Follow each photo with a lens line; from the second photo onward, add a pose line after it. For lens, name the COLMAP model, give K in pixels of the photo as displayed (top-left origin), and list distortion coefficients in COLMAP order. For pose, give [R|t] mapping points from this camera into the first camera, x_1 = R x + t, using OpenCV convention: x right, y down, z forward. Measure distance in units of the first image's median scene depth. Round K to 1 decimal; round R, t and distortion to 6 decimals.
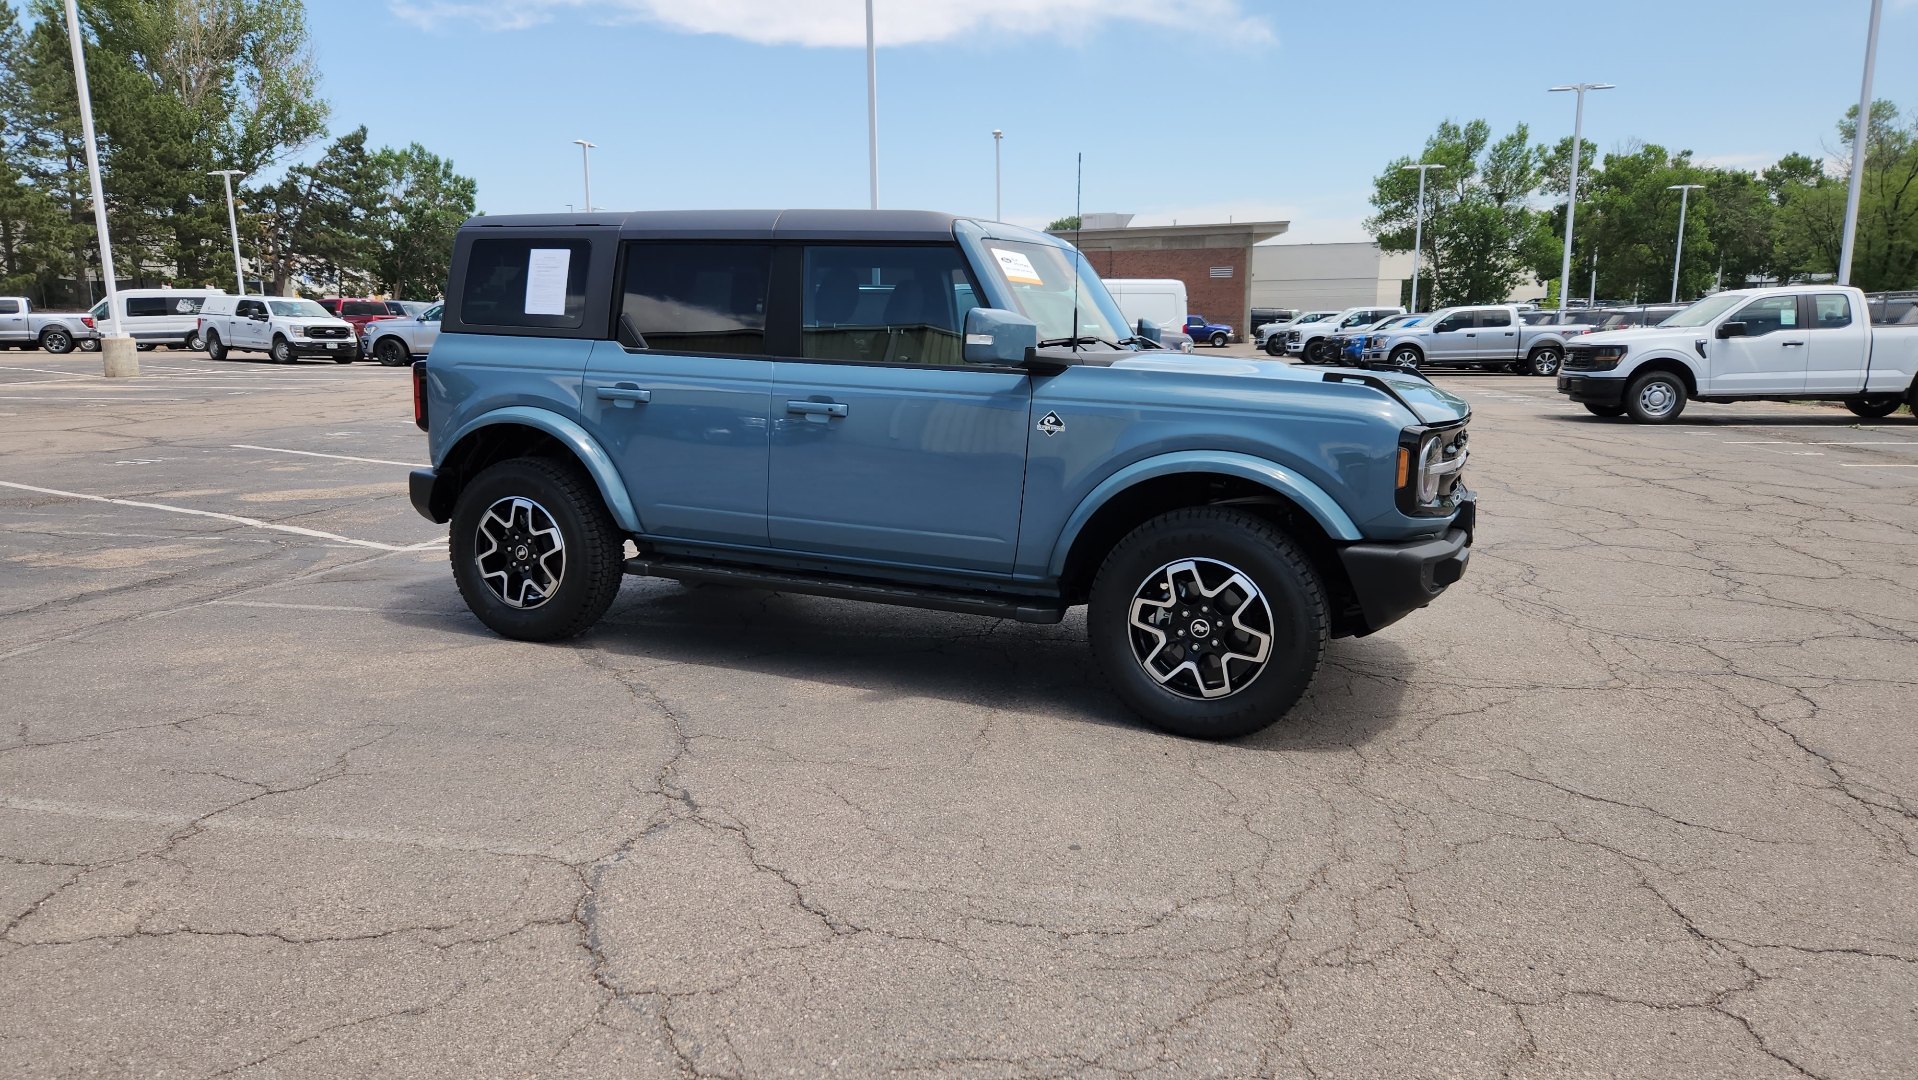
lens RADIAL K [[1285.0, 0, 927.9], [0, 1285.0, 549.2], [0, 0, 1]] dist [0.069537, -0.057321]
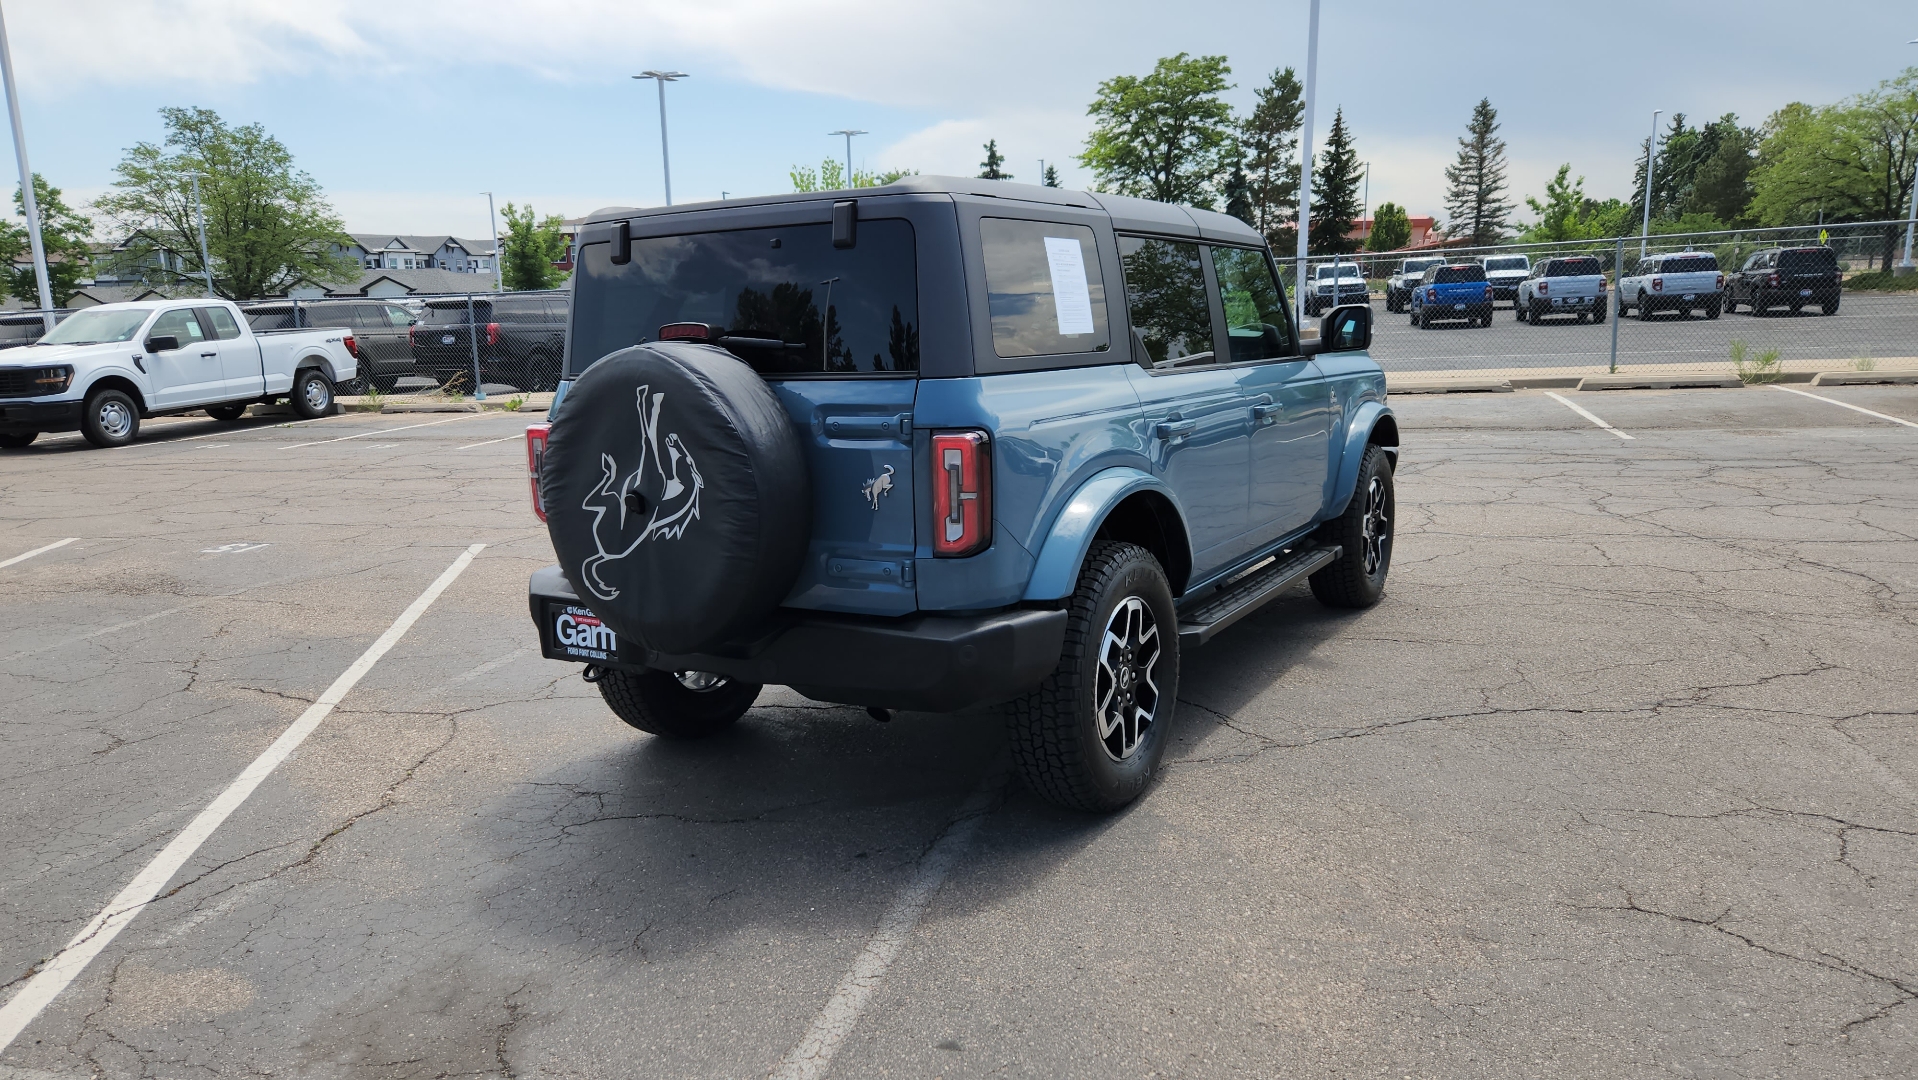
lens RADIAL K [[1285.0, 0, 928.7], [0, 1285.0, 543.1], [0, 0, 1]] dist [0.069537, -0.057321]
pose [[0.133781, -0.191675, 0.972298, -1.002312], [0.207696, 0.964751, 0.161609, -0.203446], [-0.969002, 0.180322, 0.168875, 0.989598]]
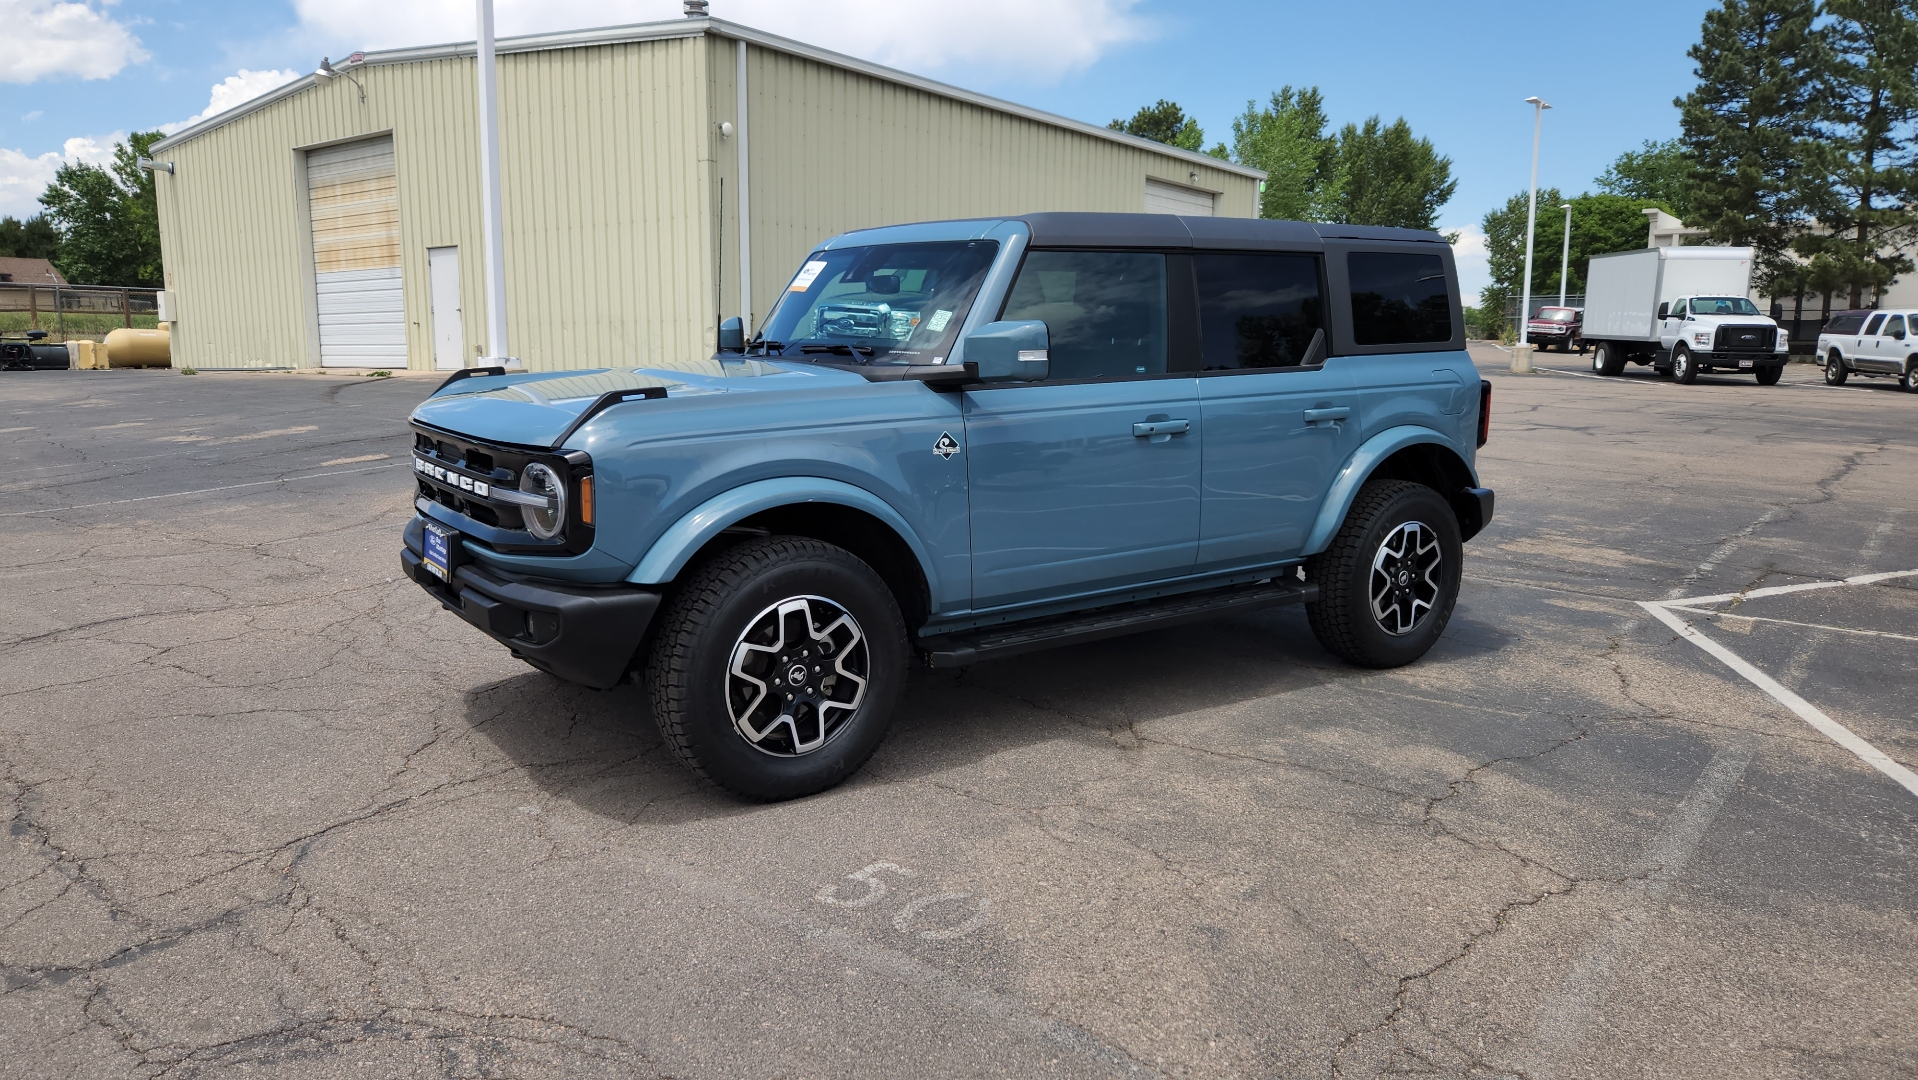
lens RADIAL K [[1286.0, 0, 911.8], [0, 1286.0, 528.7], [0, 0, 1]] dist [0.067873, -0.055670]
pose [[-0.520099, 0.119229, -0.845743, 0.861382], [-0.160592, 0.958897, 0.233938, -0.254374], [0.838873, 0.257491, -0.479574, 1.471656]]
